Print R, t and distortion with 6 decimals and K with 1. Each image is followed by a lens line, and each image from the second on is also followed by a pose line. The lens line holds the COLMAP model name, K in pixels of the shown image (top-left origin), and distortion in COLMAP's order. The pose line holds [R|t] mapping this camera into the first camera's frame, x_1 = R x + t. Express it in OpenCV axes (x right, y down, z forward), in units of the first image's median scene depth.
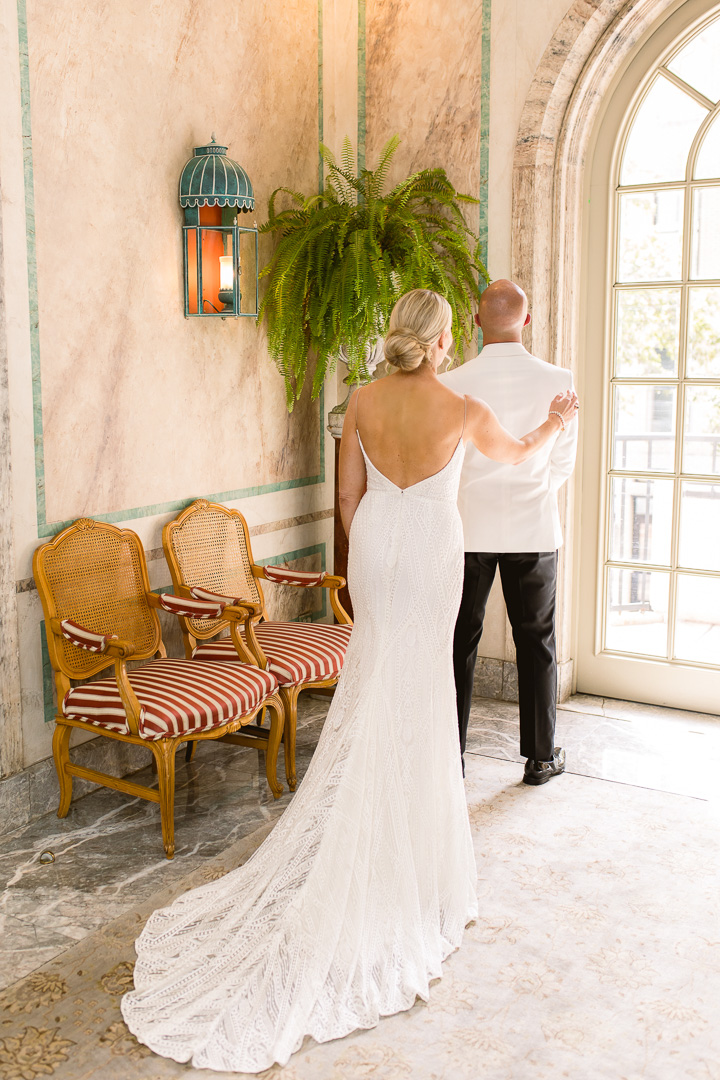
lens RADIAL K [[1121.3, 0, 320.6], [0, 1121.3, 512.9], [0, 0, 1]] dist [-0.000204, 0.007377]
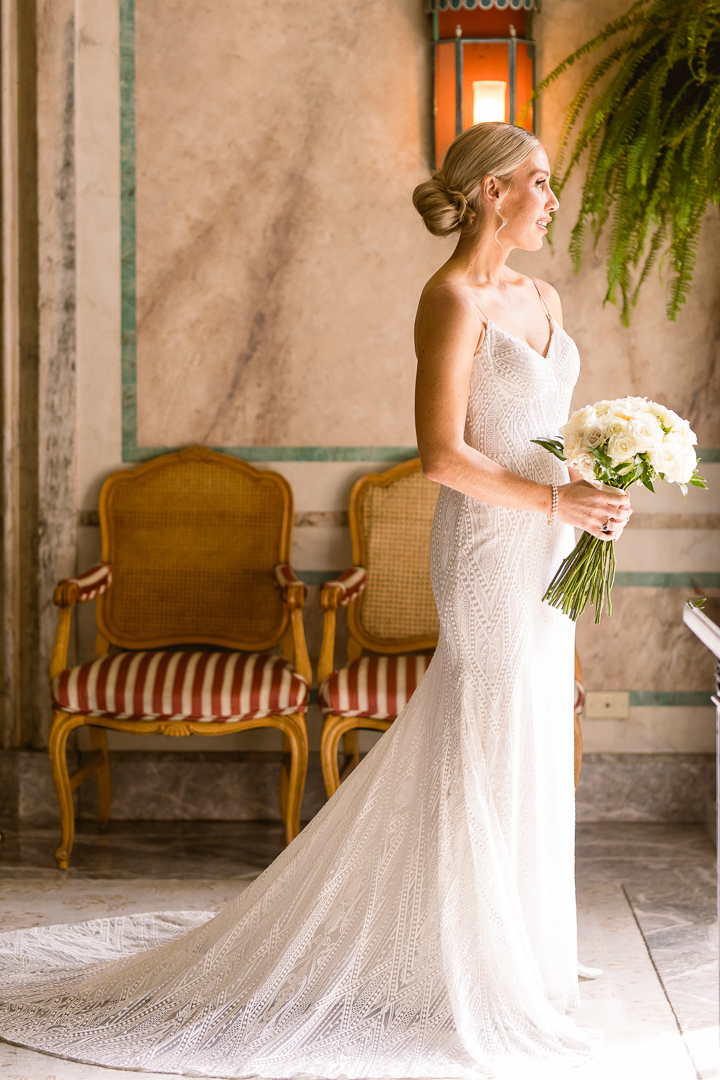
lens RADIAL K [[2697.8, 0, 360.0], [0, 2697.8, 540.0], [0, 0, 1]] dist [-0.044171, 0.533892]
pose [[0.523546, 0.095150, -0.846668, 1.331989], [-0.125511, 0.991516, 0.033818, -0.007654], [0.842702, 0.088561, 0.531047, 0.133991]]
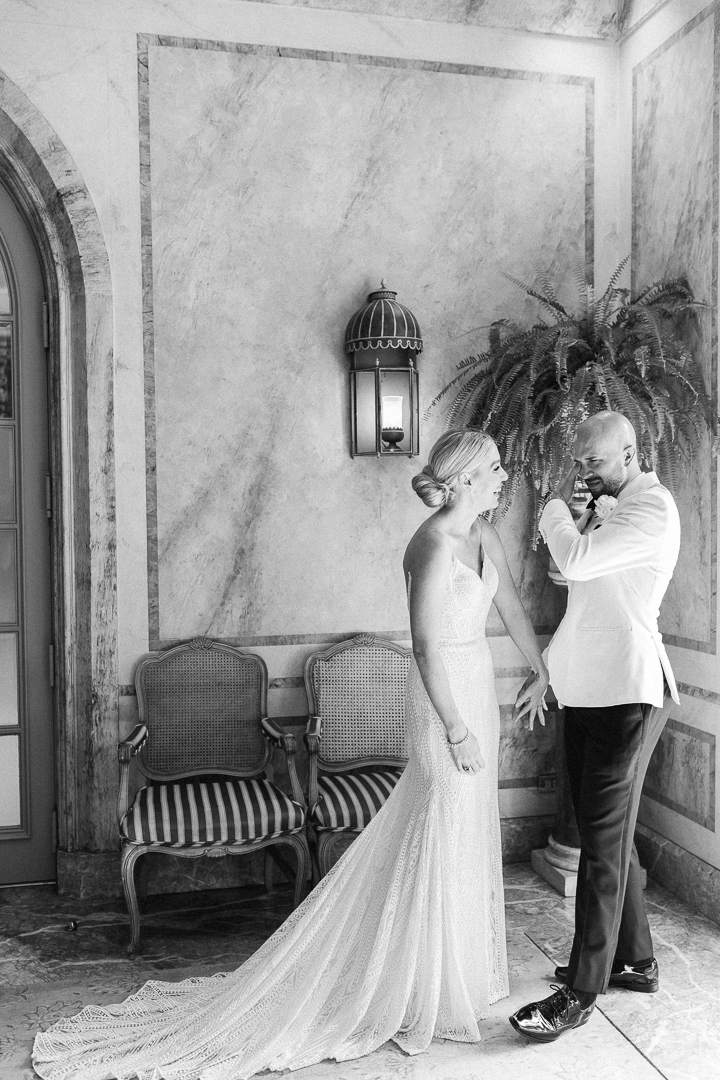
lens RADIAL K [[1070.8, 0, 360.4], [0, 1070.8, 555.0], [0, 0, 1]] dist [0.000038, 0.005004]
pose [[0.706345, 0.031451, -0.707169, 0.629969], [-0.093899, 0.994347, -0.049566, -0.038731], [0.701613, 0.101413, 0.705305, 0.338249]]
